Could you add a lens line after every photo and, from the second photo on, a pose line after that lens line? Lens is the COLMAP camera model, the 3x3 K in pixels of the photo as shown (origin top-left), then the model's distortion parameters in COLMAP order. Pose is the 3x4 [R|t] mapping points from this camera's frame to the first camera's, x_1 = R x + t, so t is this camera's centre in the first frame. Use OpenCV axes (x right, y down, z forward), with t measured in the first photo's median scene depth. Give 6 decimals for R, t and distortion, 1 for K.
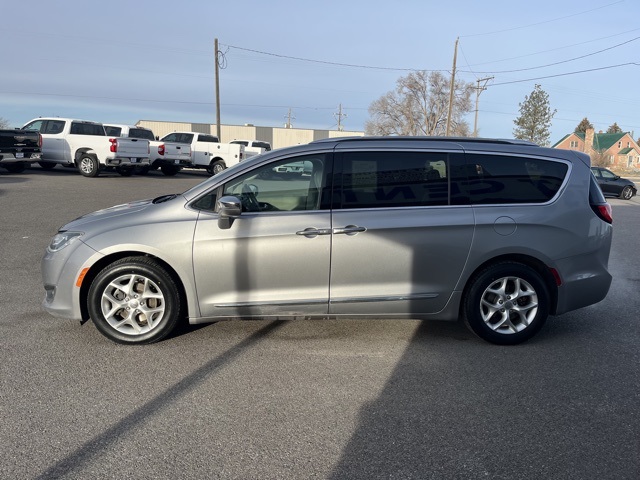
lens RADIAL K [[503.6, 0, 307.1], [0, 503.6, 234.1], [0, 0, 1]] dist [0.087279, -0.108899]
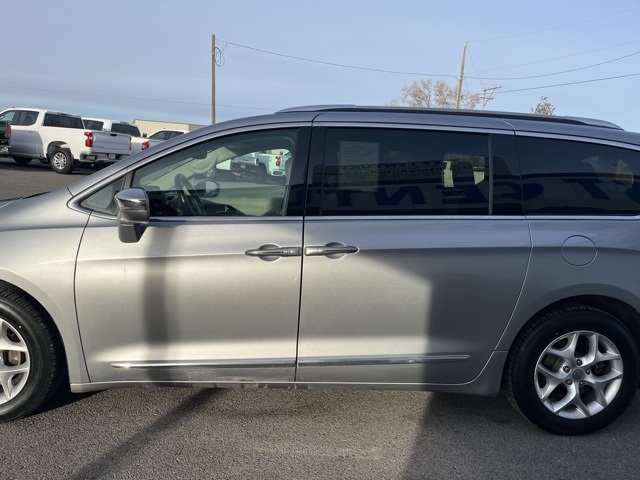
lens RADIAL K [[503.6, 0, 304.5], [0, 503.6, 238.8], [0, 0, 1]] dist [0.087279, -0.108899]
pose [[0.999536, 0.030172, -0.004208, 0.012481], [-0.030191, 0.999534, -0.004595, -0.004311], [0.004067, 0.004720, 0.999981, 0.089024]]
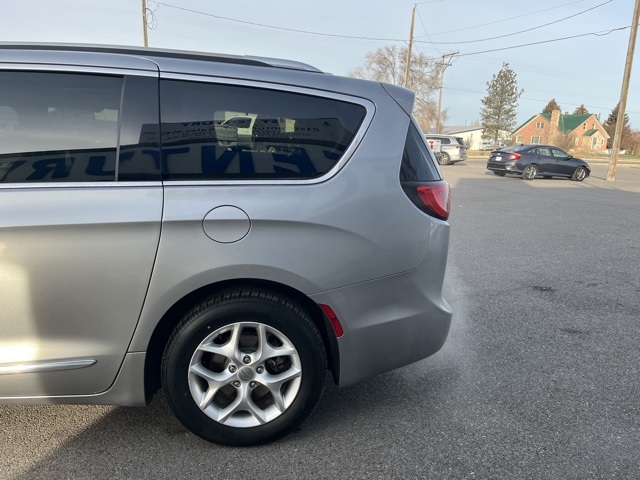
lens RADIAL K [[503.6, 0, 307.0], [0, 503.6, 246.5], [0, 0, 1]] dist [0.087279, -0.108899]
pose [[0.998545, 0.002956, 0.053852, 0.107395], [-0.006399, 0.997937, 0.063876, -0.006550], [-0.053552, -0.064127, 0.996504, 0.120829]]
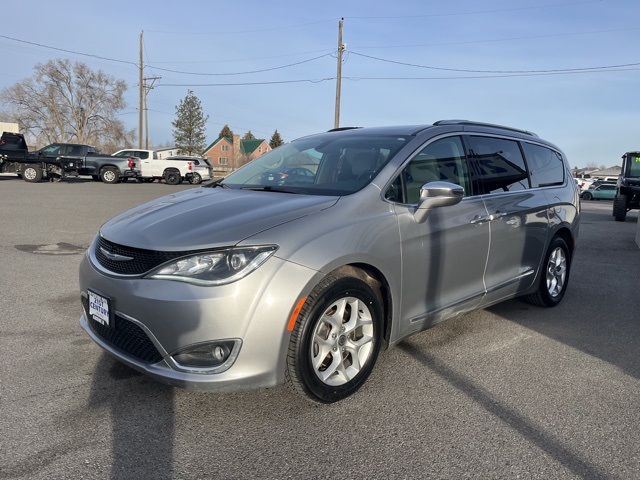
lens RADIAL K [[503.6, 0, 332.2], [0, 503.6, 235.4], [0, 0, 1]] dist [0.087279, -0.108899]
pose [[0.753130, -0.082752, 0.652646, -0.258129], [0.081766, 0.996139, 0.031949, -0.010102], [-0.652771, 0.029302, 0.756989, 0.112832]]
